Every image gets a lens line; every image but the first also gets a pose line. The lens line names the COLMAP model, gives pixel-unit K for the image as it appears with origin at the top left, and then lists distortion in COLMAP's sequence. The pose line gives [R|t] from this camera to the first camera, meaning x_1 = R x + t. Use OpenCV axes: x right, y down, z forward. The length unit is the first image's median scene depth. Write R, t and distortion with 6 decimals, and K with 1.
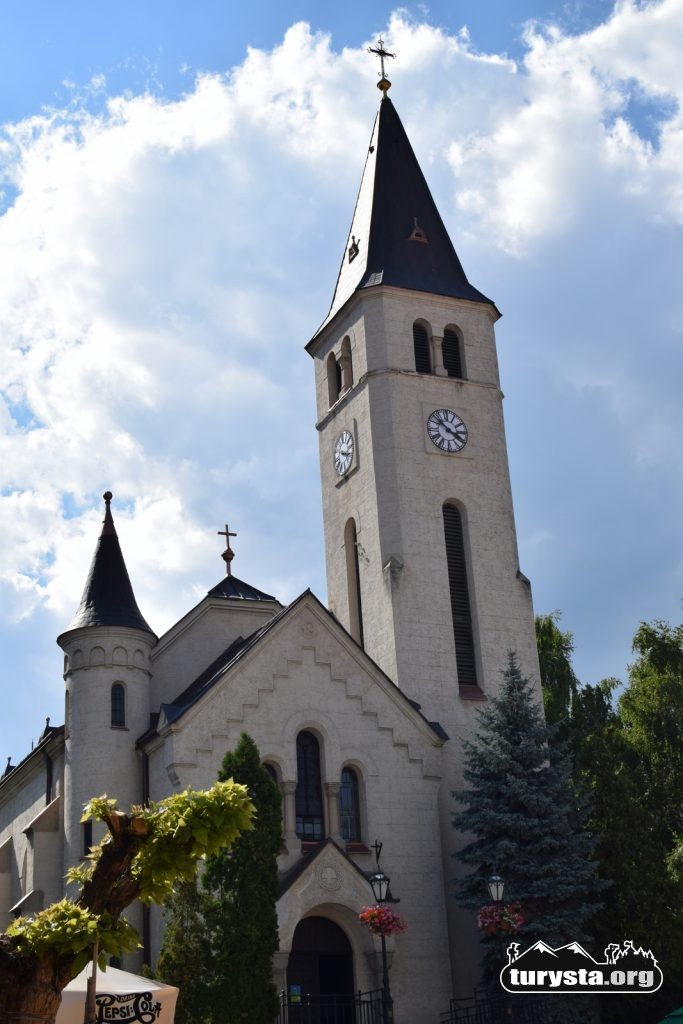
lens RADIAL K [[1509.7, 0, 341.5], [0, 1509.7, 512.0], [0, 0, 1]] dist [-0.007587, 0.000848]
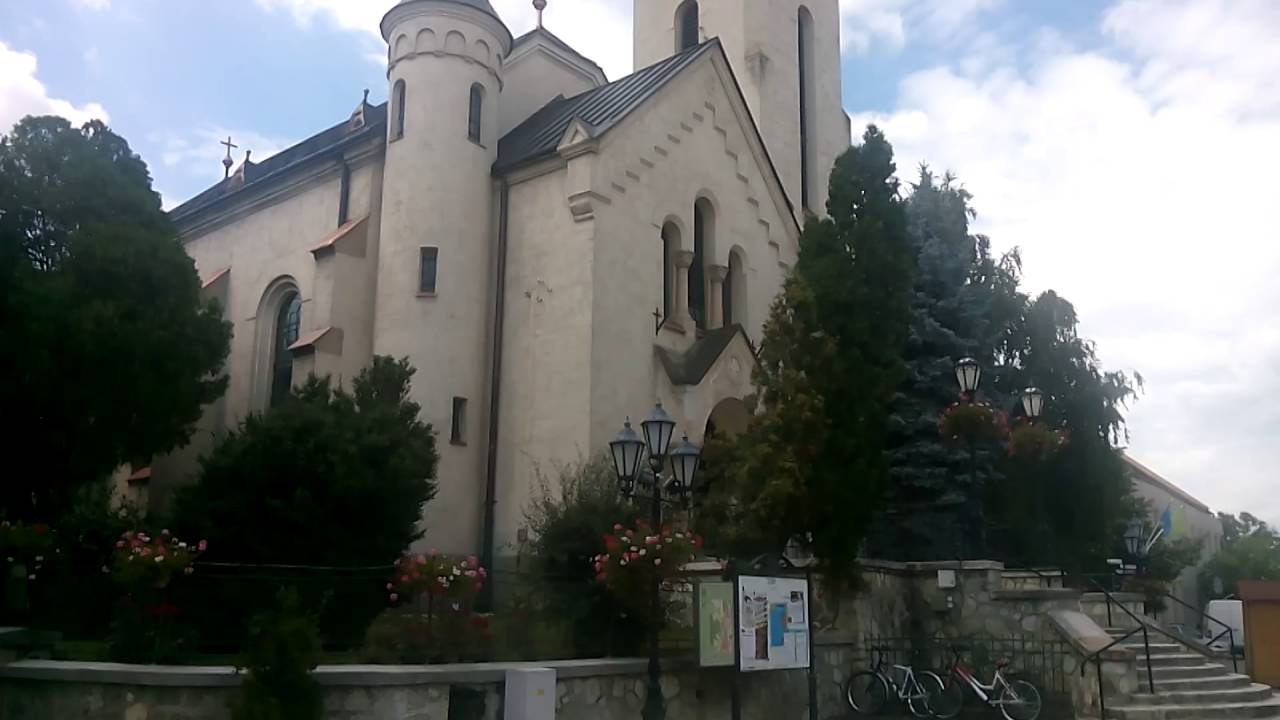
lens RADIAL K [[1052.9, 0, 640.0], [0, 1052.9, 360.0], [0, 0, 1]] dist [0.055529, 0.000466]
pose [[0.884156, 0.168102, 0.435901, -0.287831], [-0.222712, 0.971842, 0.076953, 0.190246], [-0.410691, -0.165119, 0.896699, 0.469283]]
